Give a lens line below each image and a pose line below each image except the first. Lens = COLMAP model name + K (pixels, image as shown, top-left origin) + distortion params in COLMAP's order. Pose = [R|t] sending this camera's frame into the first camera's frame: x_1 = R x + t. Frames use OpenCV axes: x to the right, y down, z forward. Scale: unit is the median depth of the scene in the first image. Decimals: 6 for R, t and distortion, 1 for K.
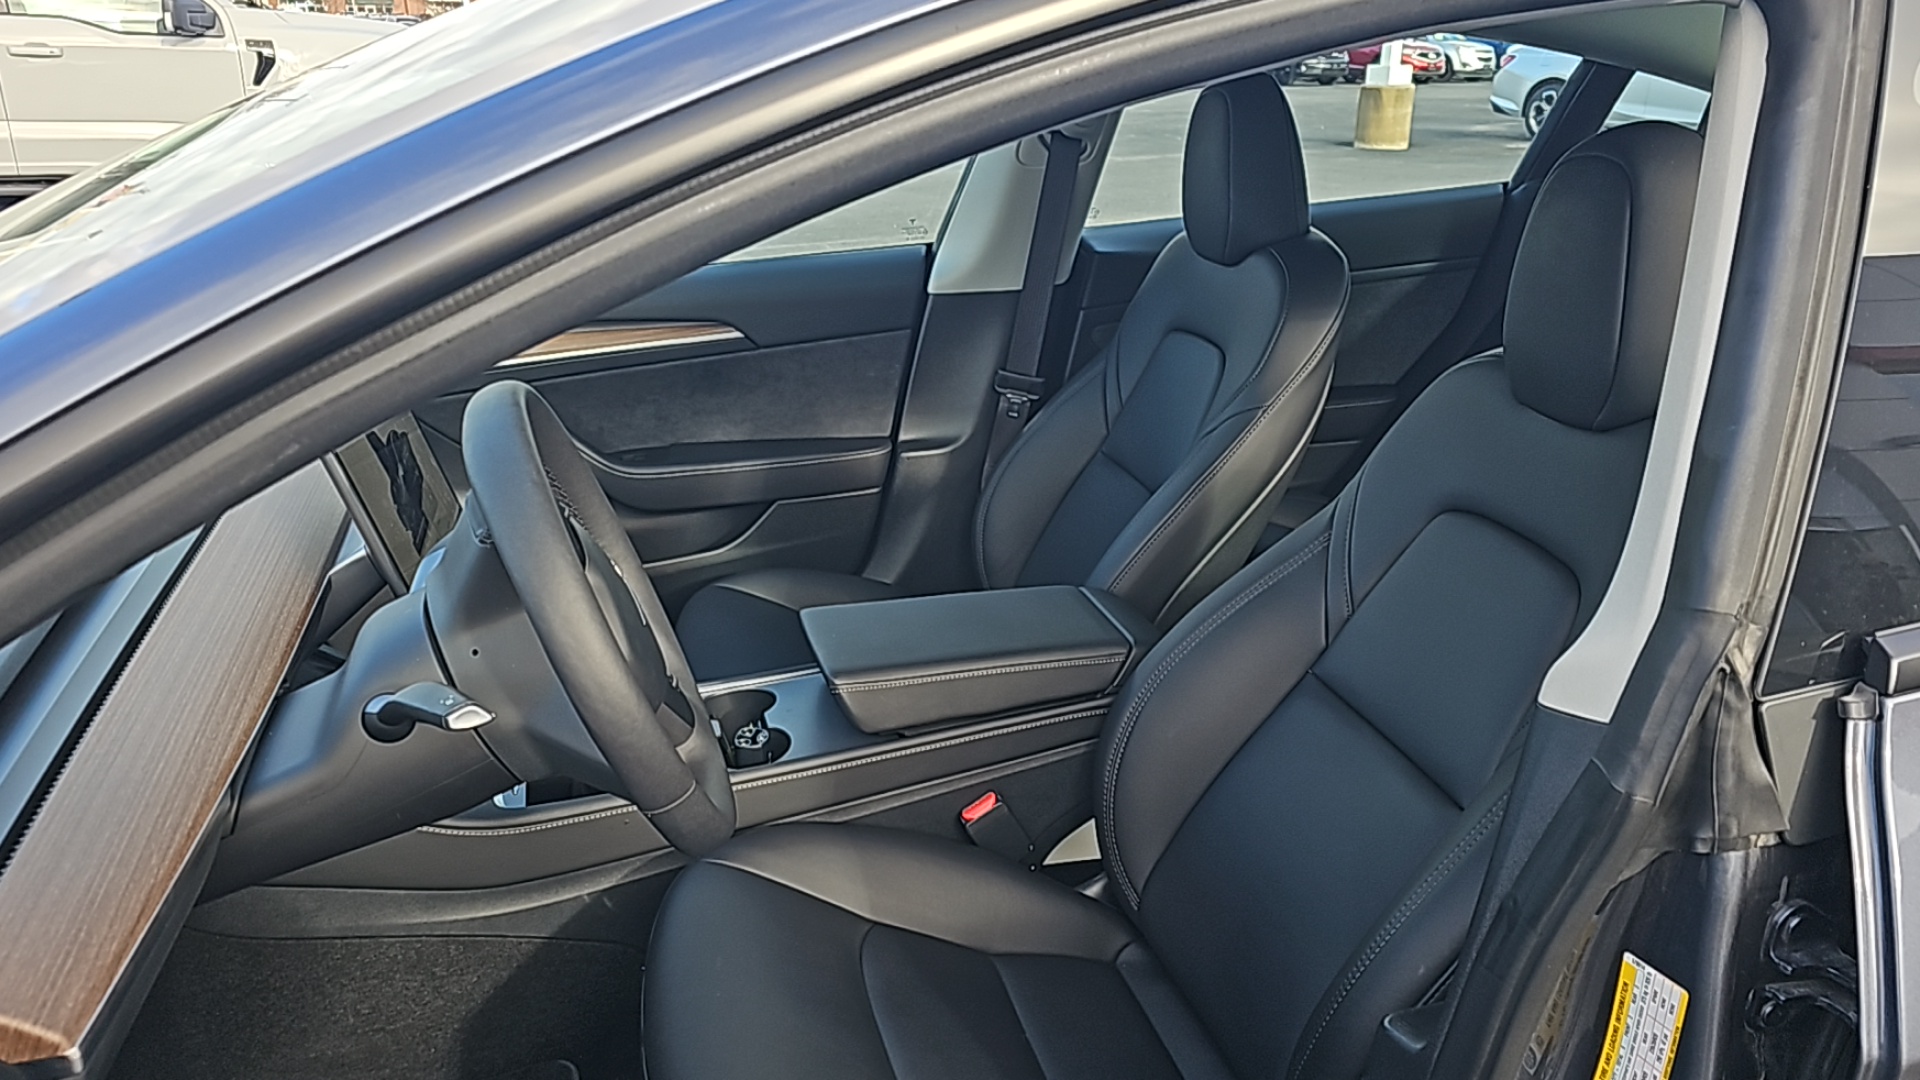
lens RADIAL K [[1343.9, 0, 993.1], [0, 1343.9, 585.0], [0, 0, 1]] dist [0.062627, -0.049686]
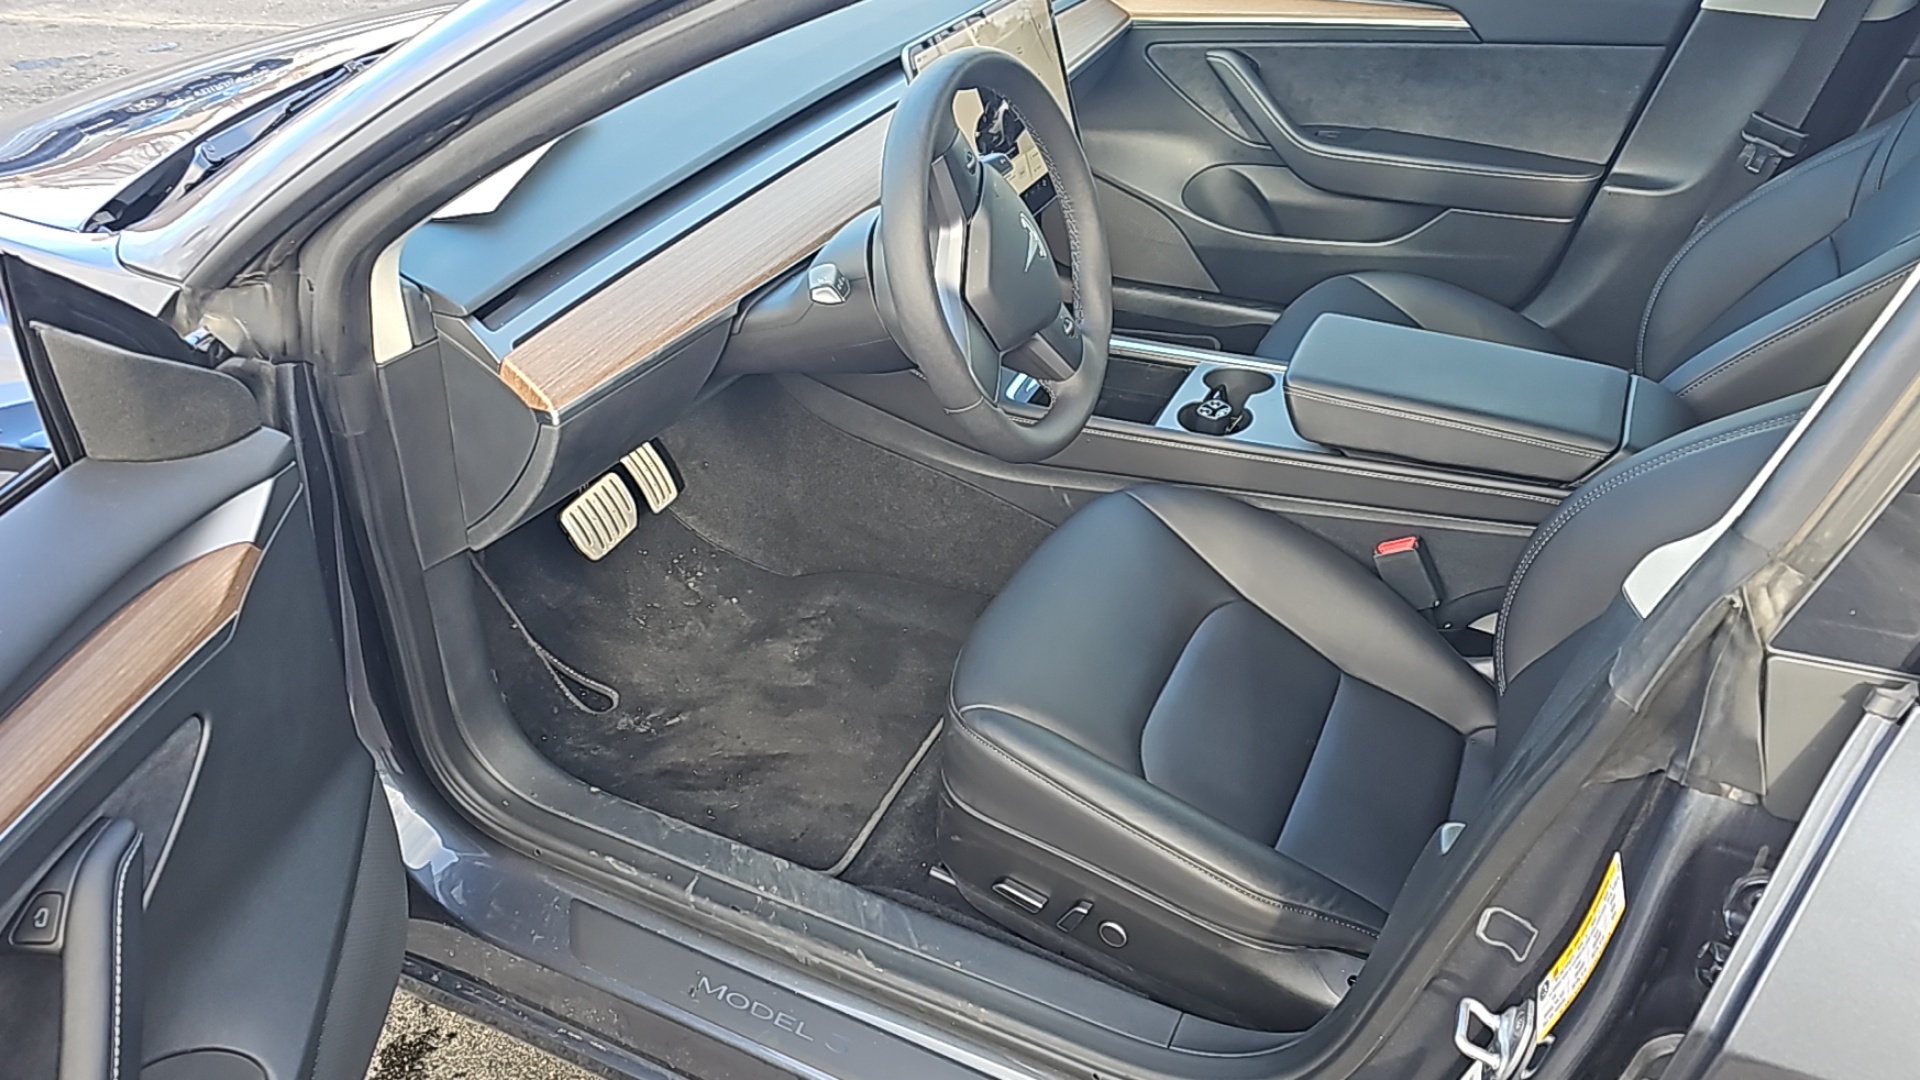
lens RADIAL K [[1343.9, 0, 960.2], [0, 1343.9, 545.5], [0, 0, 1]] dist [0.062627, -0.049686]
pose [[0.751389, 0.370896, -0.545757, 0.247922], [-0.245348, 0.924818, 0.290715, -0.043766], [0.612551, -0.084540, 0.785897, -0.012583]]
